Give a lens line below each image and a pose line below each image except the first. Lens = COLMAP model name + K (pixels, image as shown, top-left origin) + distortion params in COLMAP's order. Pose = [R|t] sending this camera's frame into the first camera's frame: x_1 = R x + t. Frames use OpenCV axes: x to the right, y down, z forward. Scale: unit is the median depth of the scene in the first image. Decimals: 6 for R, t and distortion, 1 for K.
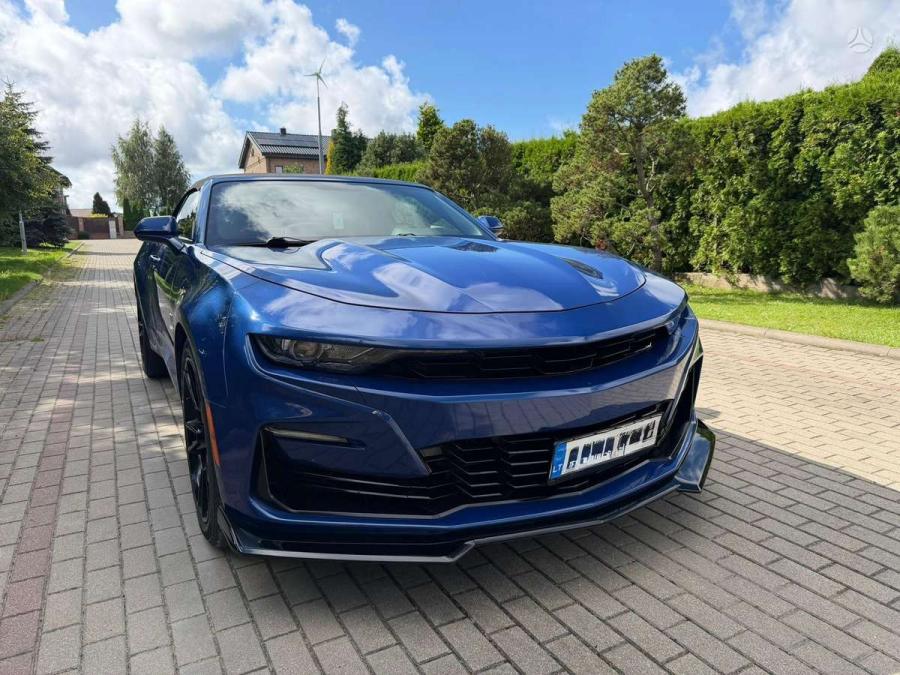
lens RADIAL K [[639.5, 0, 452.0], [0, 639.5, 340.3], [0, 0, 1]] dist [-0.000960, -0.010617]
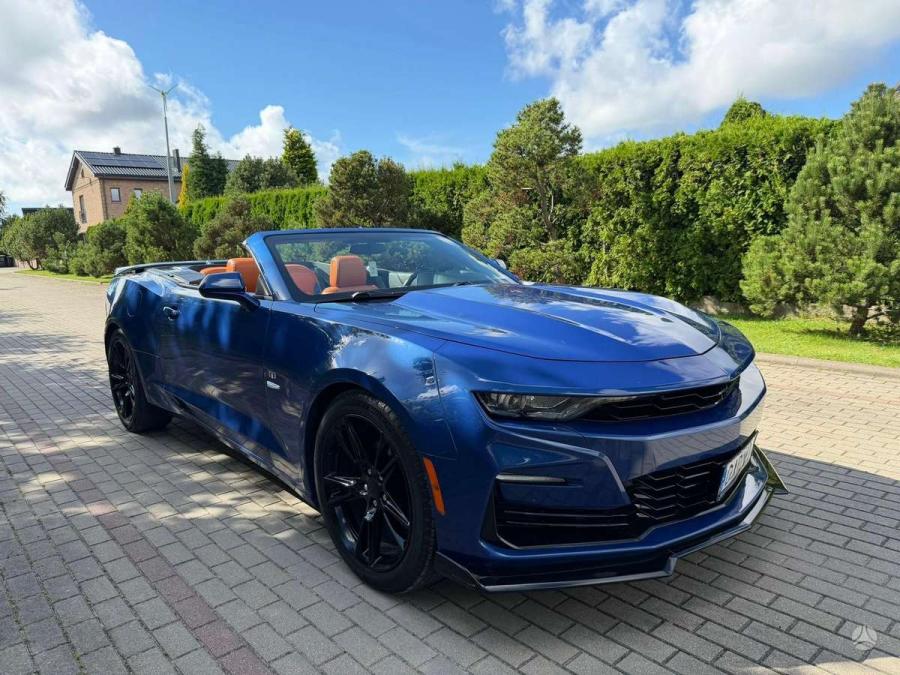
lens RADIAL K [[641.6, 0, 449.9], [0, 641.6, 341.8], [0, 0, 1]] dist [-0.004068, -0.008320]
pose [[0.973184, -0.050380, 0.224444, -0.135004], [0.056910, 0.998121, -0.022716, -0.016974], [-0.222877, 0.034879, 0.974222, -0.017775]]
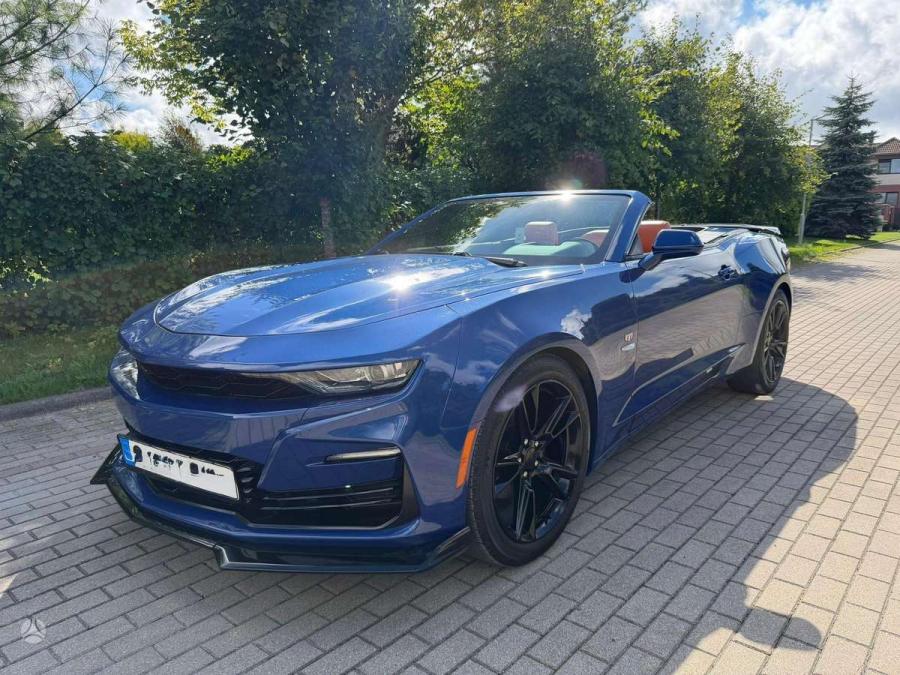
lens RADIAL K [[639.5, 0, 452.0], [0, 639.5, 340.3], [0, 0, 1]] dist [-0.000960, -0.010617]
pose [[0.353758, 0.177168, -0.918404, 0.331272], [-0.161228, 0.978750, 0.126706, -0.060896], [0.921336, 0.103249, 0.374805, 0.247685]]
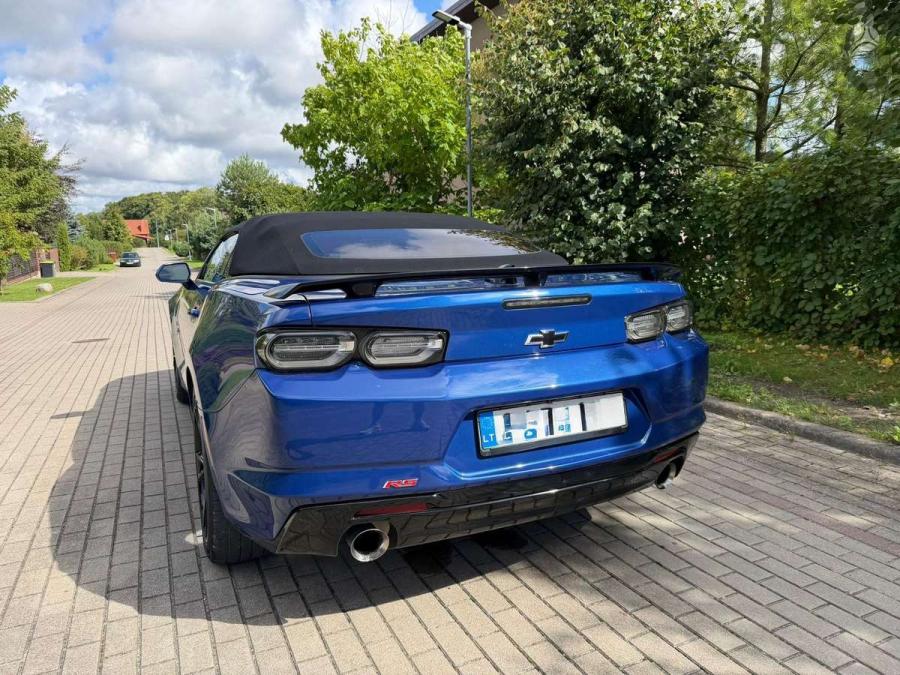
lens RADIAL K [[638.2, 0, 449.9], [0, 638.2, 337.7], [0, 0, 1]] dist [-0.003369, -0.005308]
pose [[-0.997637, 0.025191, 0.063920, -0.217010], [0.044120, 0.948080, 0.314956, -0.189141], [-0.052667, 0.317032, -0.946951, 0.979486]]
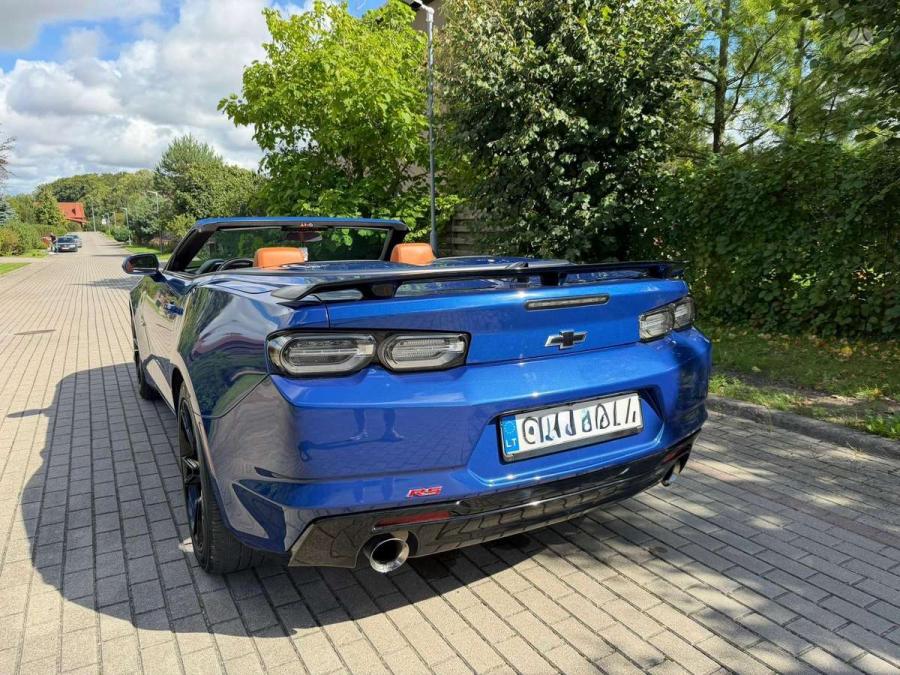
lens RADIAL K [[638.4, 0, 447.0], [0, 638.4, 339.6], [0, 0, 1]] dist [-0.003748, -0.004160]
pose [[-0.999494, 0.030308, -0.009702, -0.191711], [0.025194, 0.939875, 0.340589, -0.192902], [0.019442, 0.340172, -0.940162, 0.970924]]
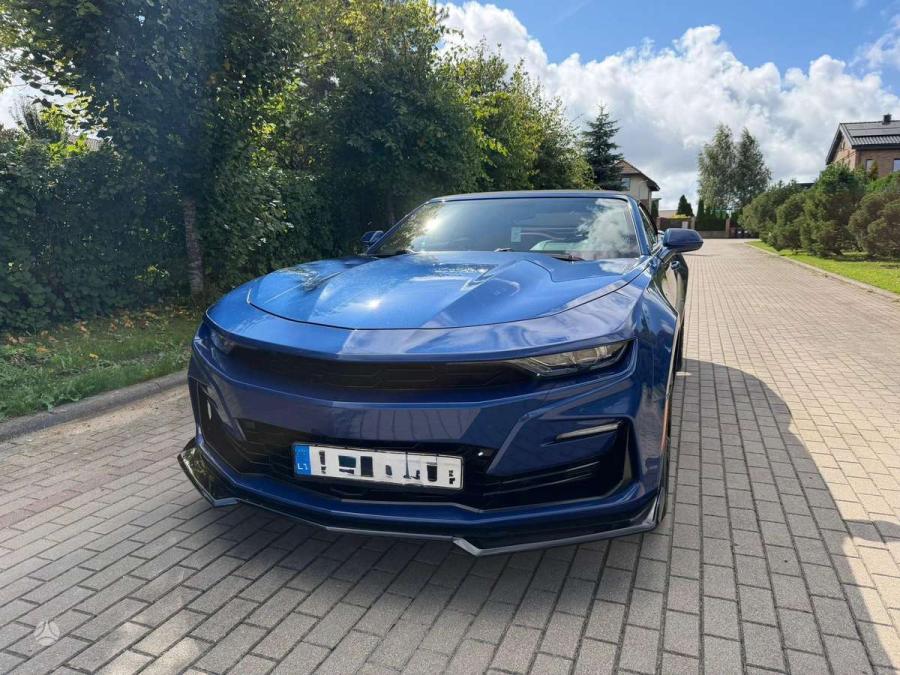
lens RADIAL K [[638.2, 0, 449.9], [0, 638.2, 337.7], [0, 0, 1]] dist [-0.003369, -0.005308]
pose [[0.651179, 0.137144, -0.746430, 0.259427], [-0.139950, 0.988369, 0.059506, -0.028453], [0.745909, 0.065714, 0.662798, 0.099562]]
